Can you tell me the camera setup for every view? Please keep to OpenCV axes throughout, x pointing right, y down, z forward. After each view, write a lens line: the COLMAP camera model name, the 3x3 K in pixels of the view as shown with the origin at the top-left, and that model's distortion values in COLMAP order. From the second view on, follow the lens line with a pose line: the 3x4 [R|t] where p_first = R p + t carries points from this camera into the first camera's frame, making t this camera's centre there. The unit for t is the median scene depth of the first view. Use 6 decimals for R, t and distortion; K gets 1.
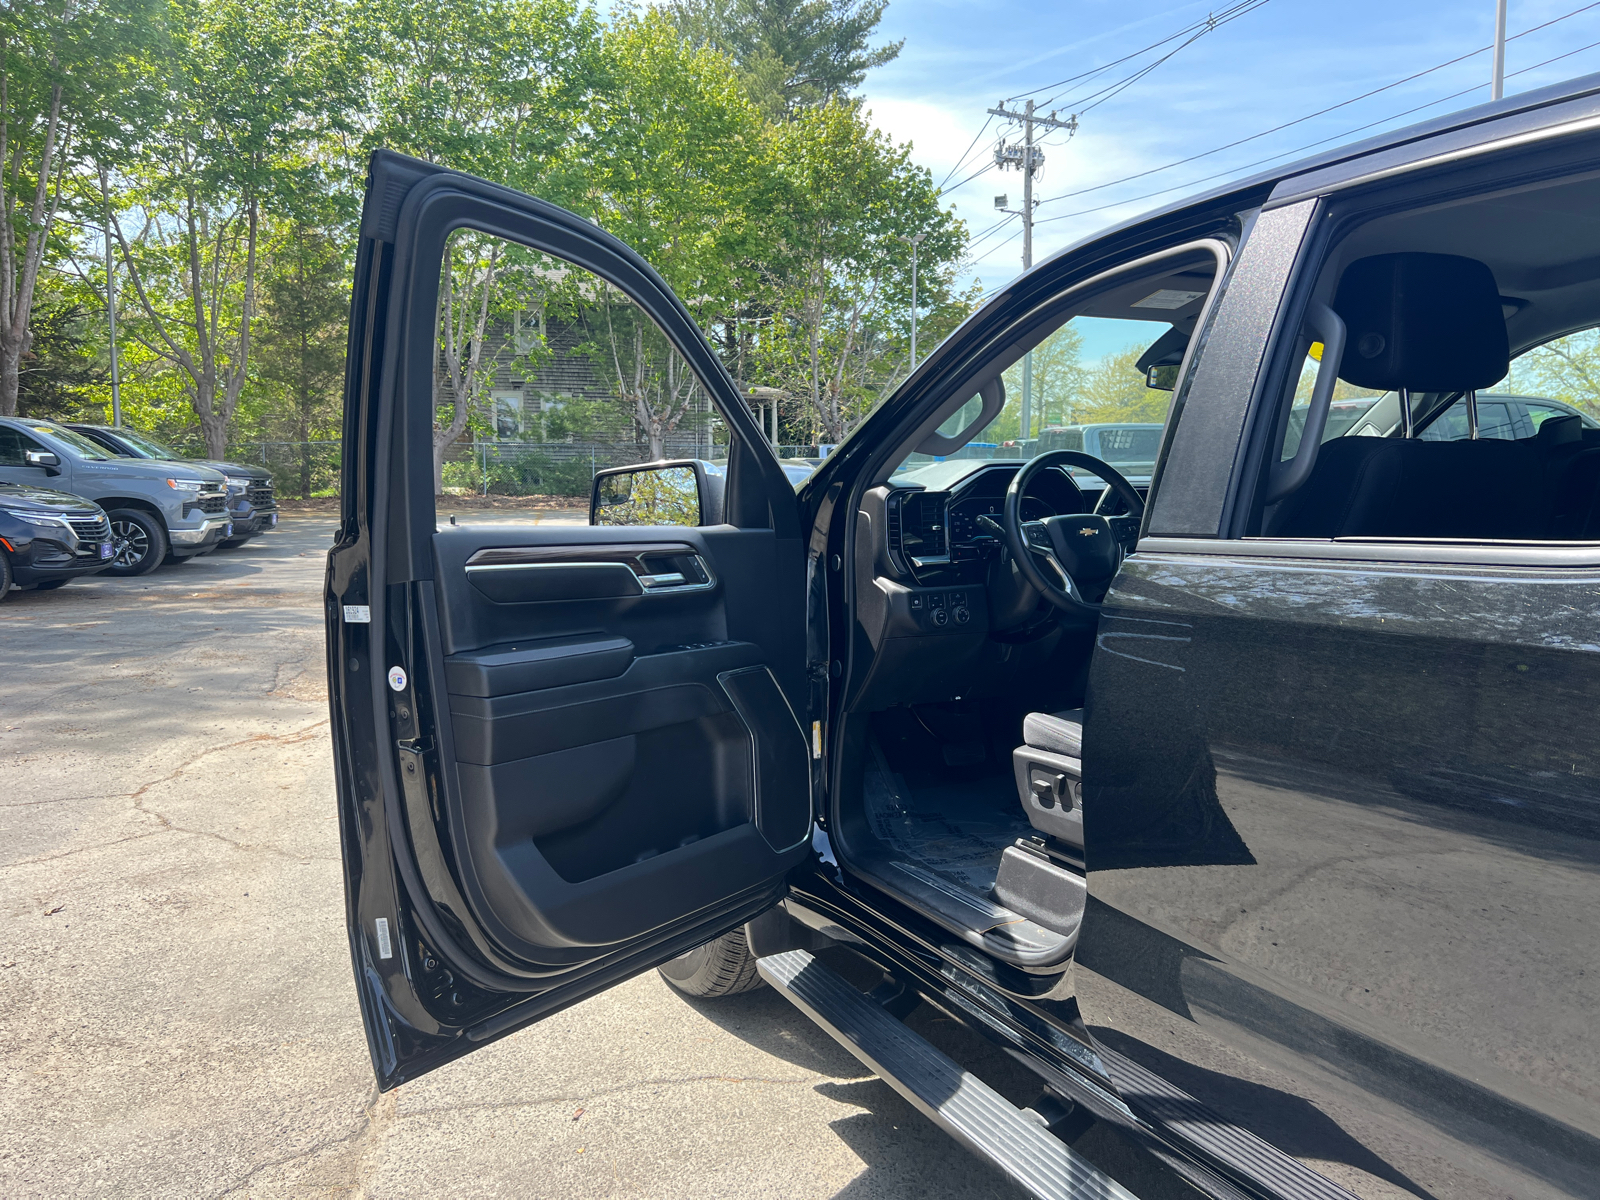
lens RADIAL K [[1210.3, 0, 805.1], [0, 1210.3, 598.4], [0, 0, 1]] dist [0.065657, -0.086119]
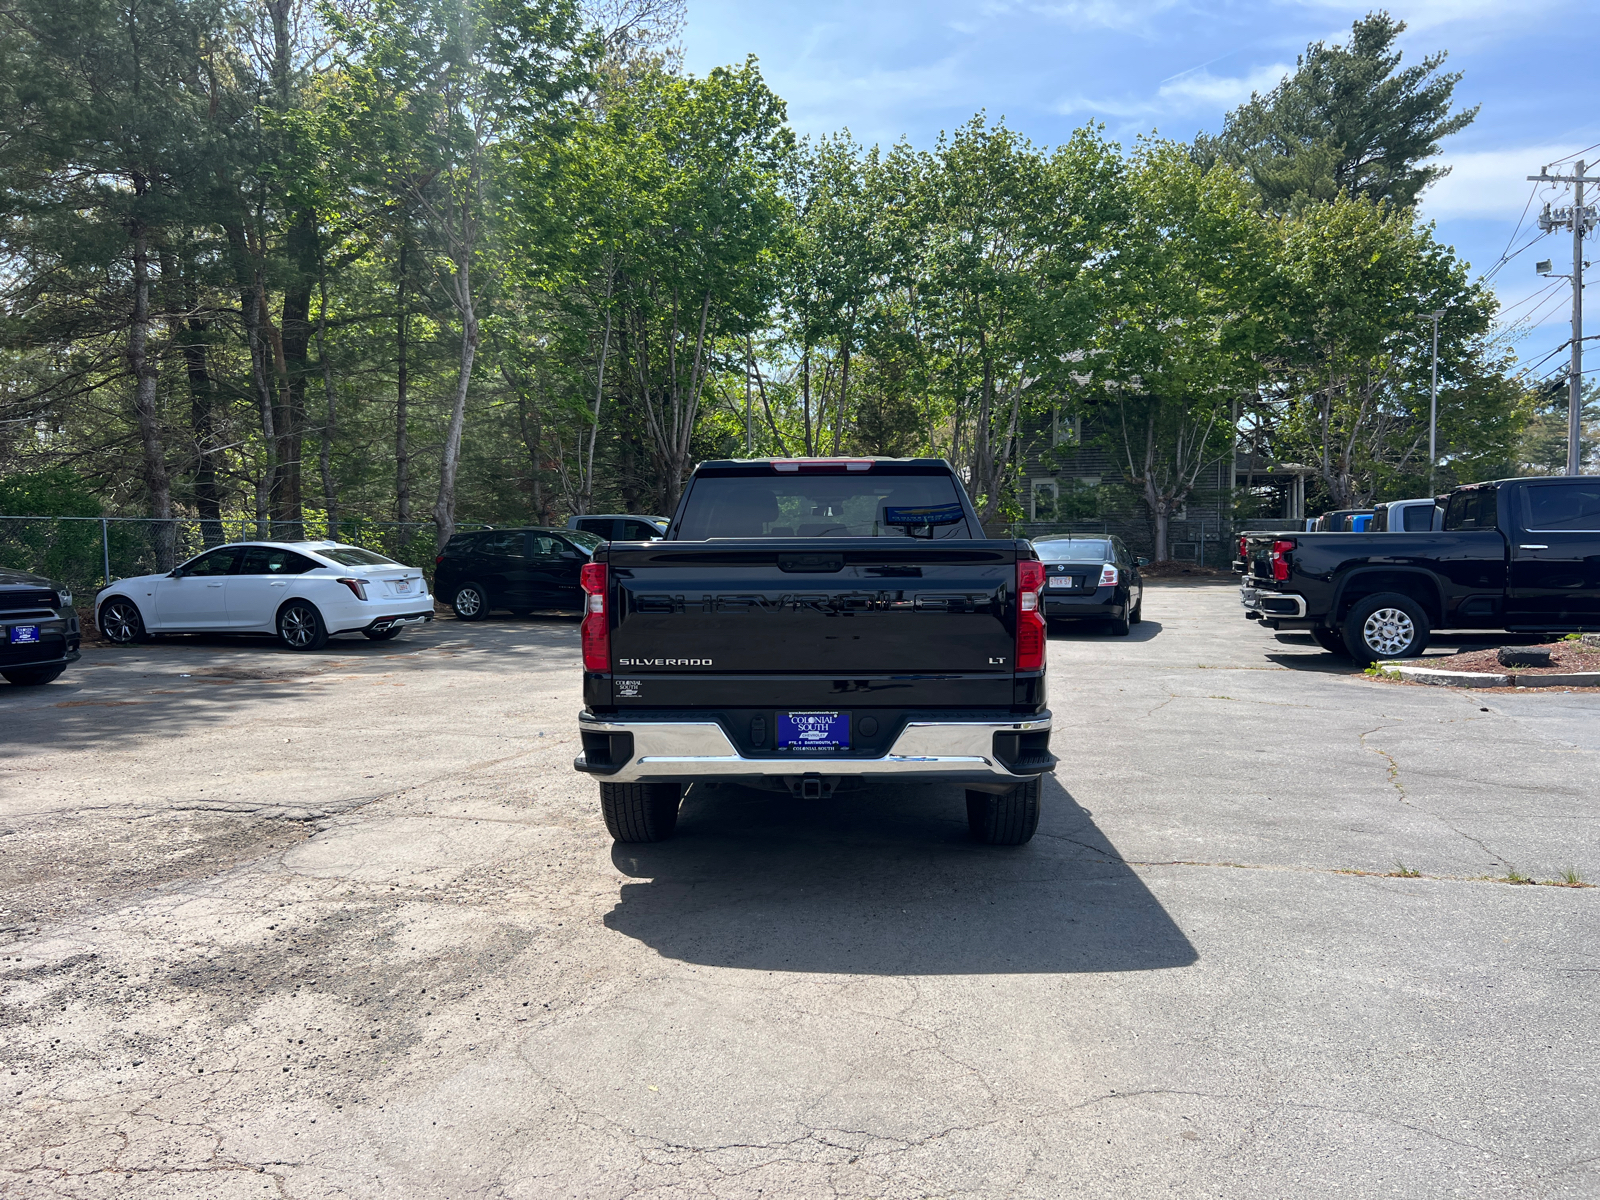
lens RADIAL K [[1187.1, 0, 811.3], [0, 1187.1, 629.9], [0, 0, 1]] dist [0.064610, -0.077039]
pose [[0.878764, 0.028526, -0.476403, 0.124095], [-0.045579, 0.998666, -0.024276, 0.013502], [0.475075, 0.043047, 0.878892, -0.116189]]
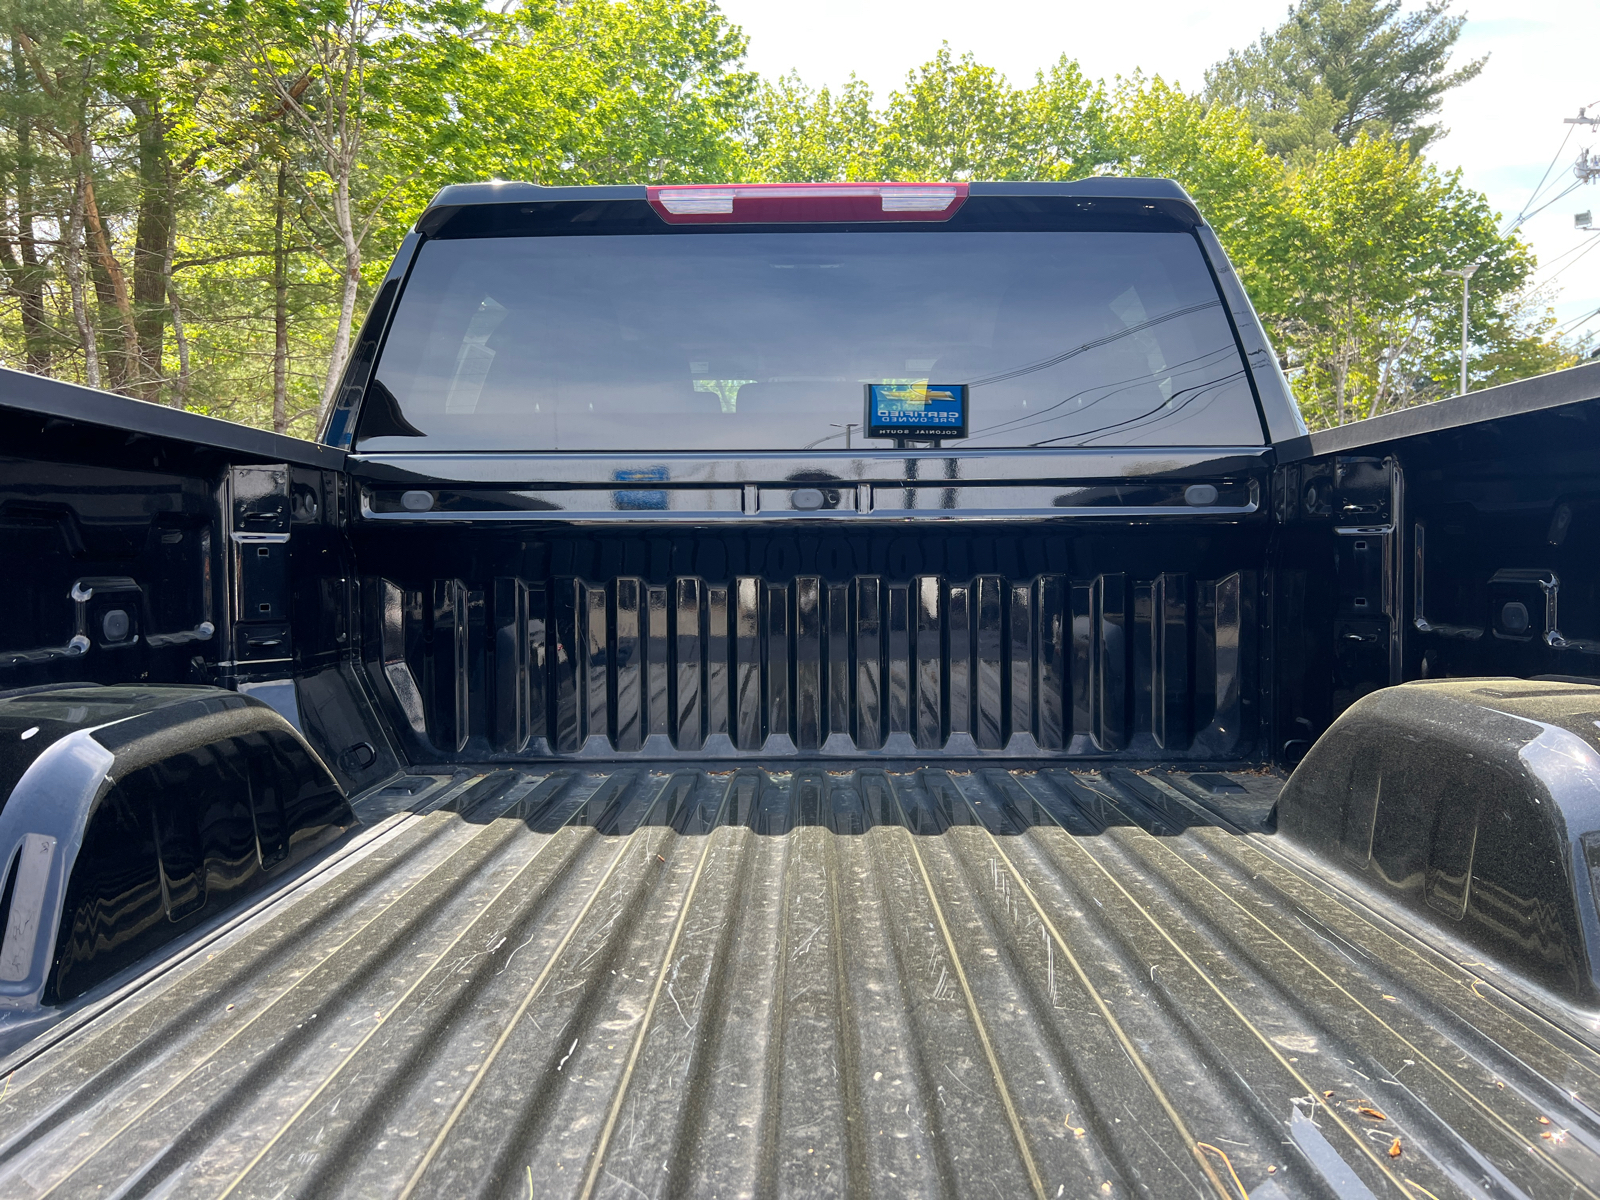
lens RADIAL K [[1222.5, 0, 801.0], [0, 1222.5, 584.1], [0, 0, 1]] dist [0.063365, -0.067270]
pose [[0.891473, 0.013882, -0.452862, 0.074250], [-0.043213, 0.997579, -0.054486, 0.007651], [0.451009, 0.068143, 0.889914, -0.025307]]
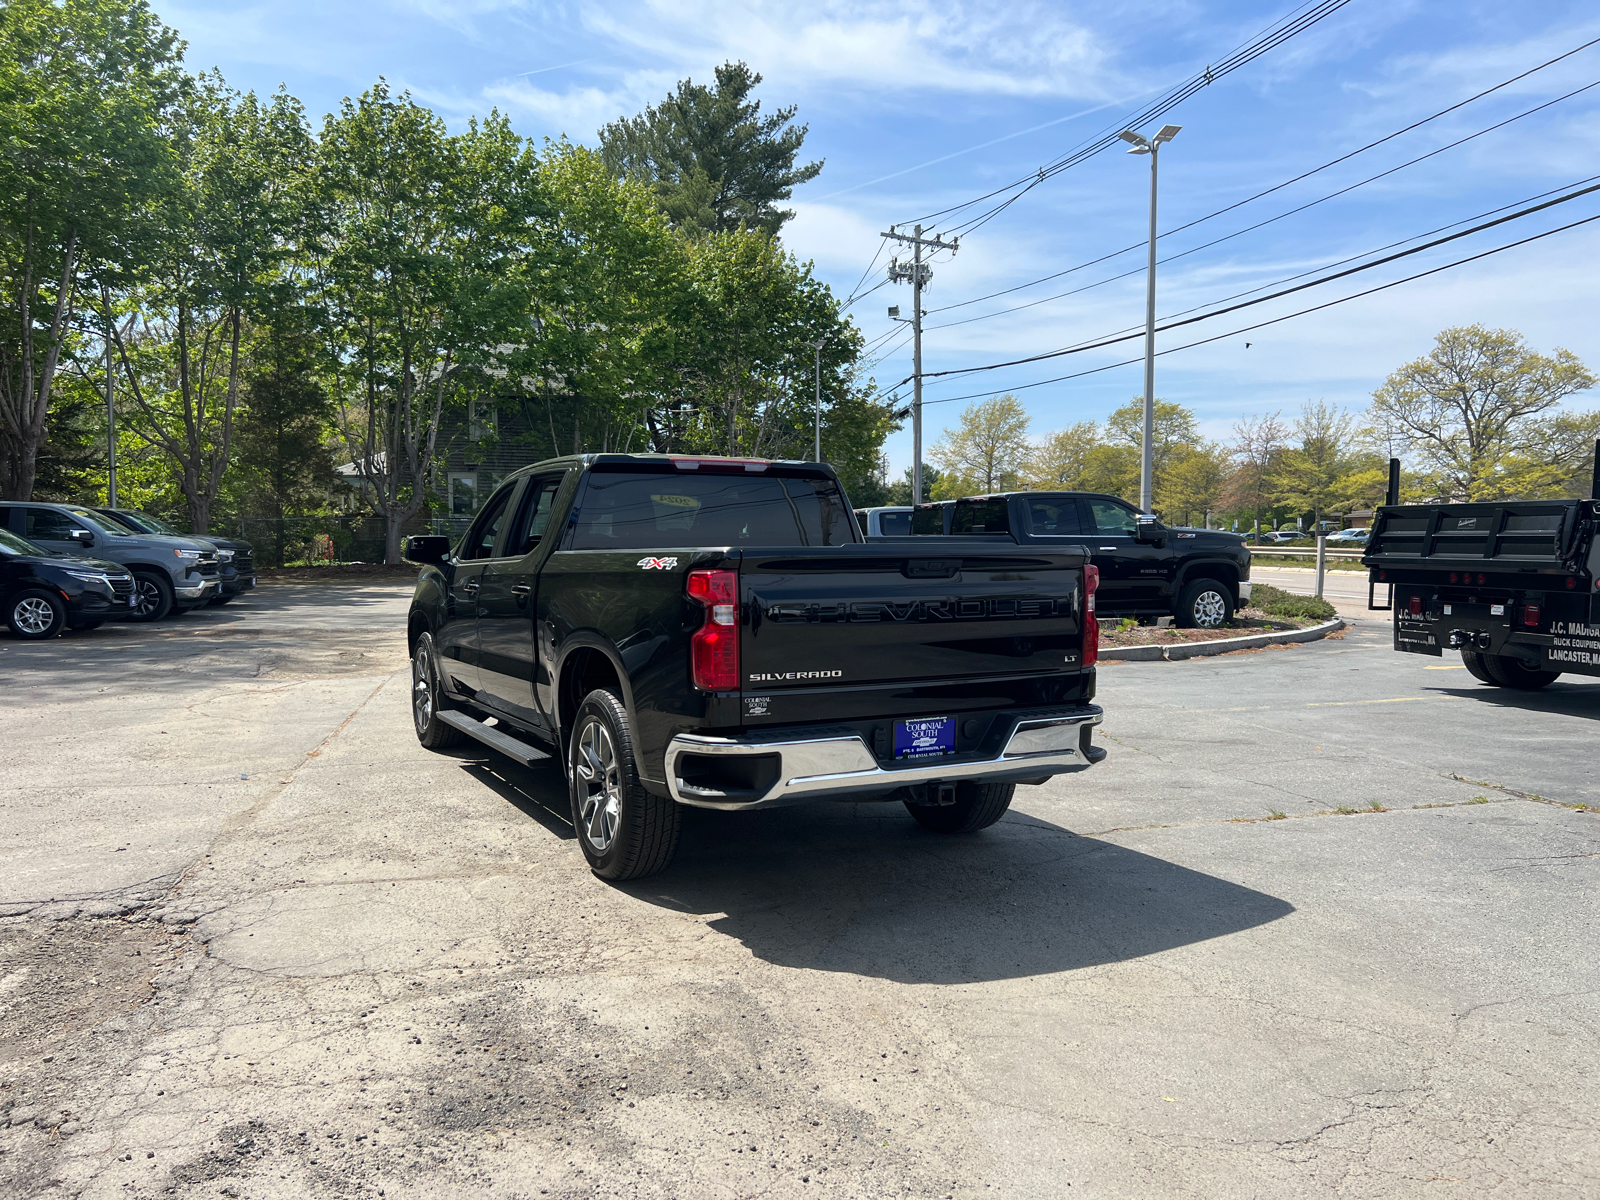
lens RADIAL K [[1187.1, 0, 811.3], [0, 1187.1, 629.9], [0, 0, 1]] dist [0.064610, -0.077039]
pose [[0.999567, -0.002349, 0.029344, 0.053528], [0.003296, 0.999474, -0.032256, 0.013764], [-0.029253, 0.032339, 0.999049, -0.129720]]
